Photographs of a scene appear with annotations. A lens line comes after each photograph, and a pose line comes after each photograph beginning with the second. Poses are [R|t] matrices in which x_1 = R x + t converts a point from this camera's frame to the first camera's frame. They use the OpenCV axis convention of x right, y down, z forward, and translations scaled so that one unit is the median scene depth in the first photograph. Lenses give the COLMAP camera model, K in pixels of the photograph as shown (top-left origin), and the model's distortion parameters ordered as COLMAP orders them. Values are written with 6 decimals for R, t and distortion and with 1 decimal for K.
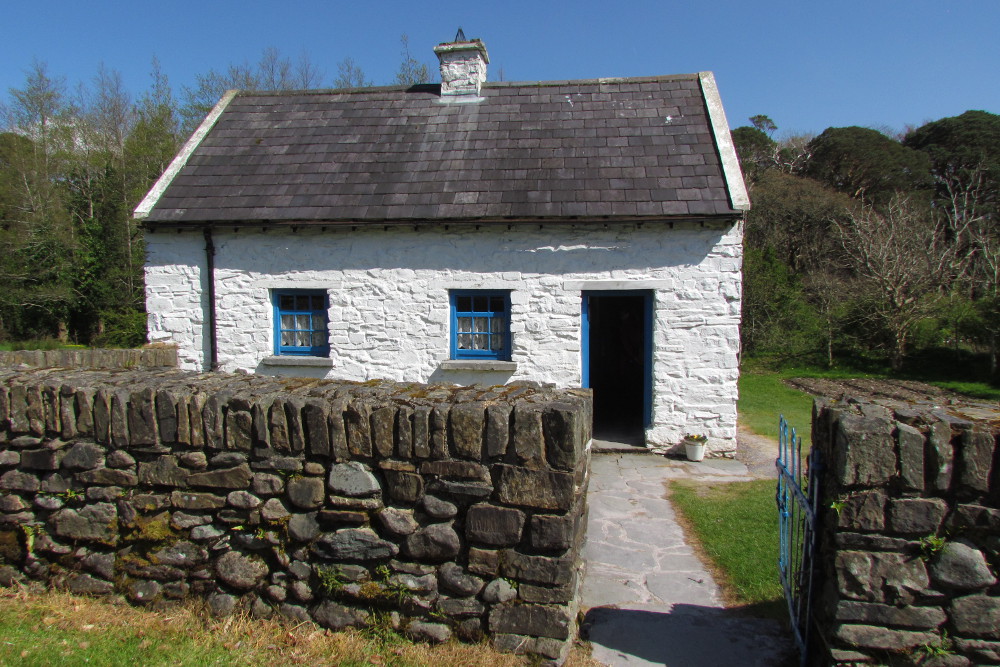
lens RADIAL K [[714.0, 0, 506.9], [0, 714.0, 356.6], [0, 0, 1]] dist [-0.019569, -0.002840]
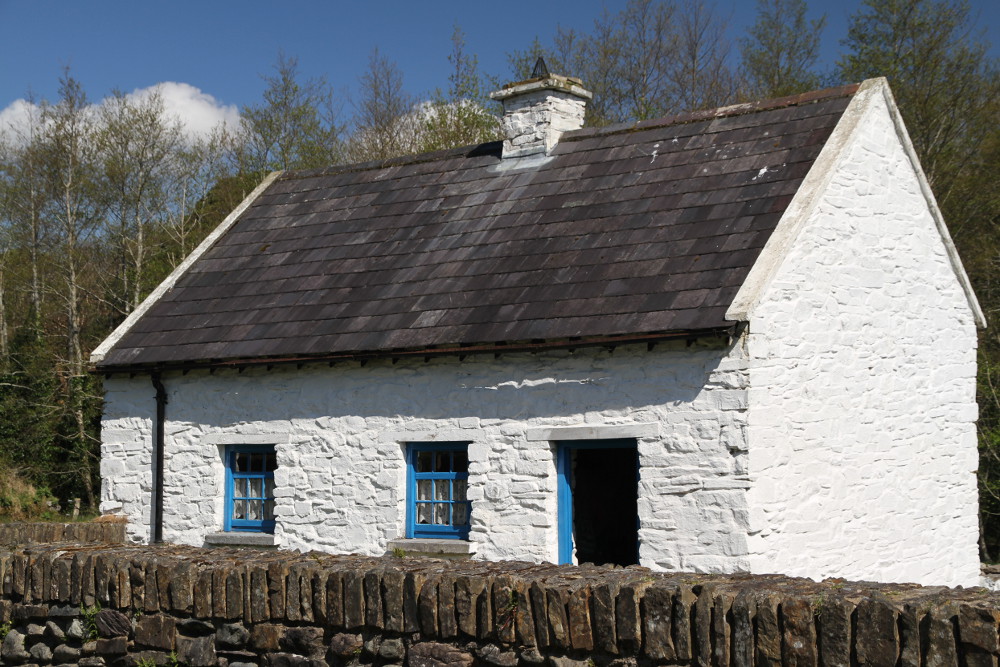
lens RADIAL K [[1580.7, 0, 499.8], [0, 1580.7, 332.9], [0, 0, 1]] dist [0.130766, 0.000000]
pose [[0.882611, -0.048615, -0.467583, 0.777893], [-0.022875, 0.989019, -0.146007, 0.030968], [0.469547, 0.139563, 0.871807, -0.400954]]
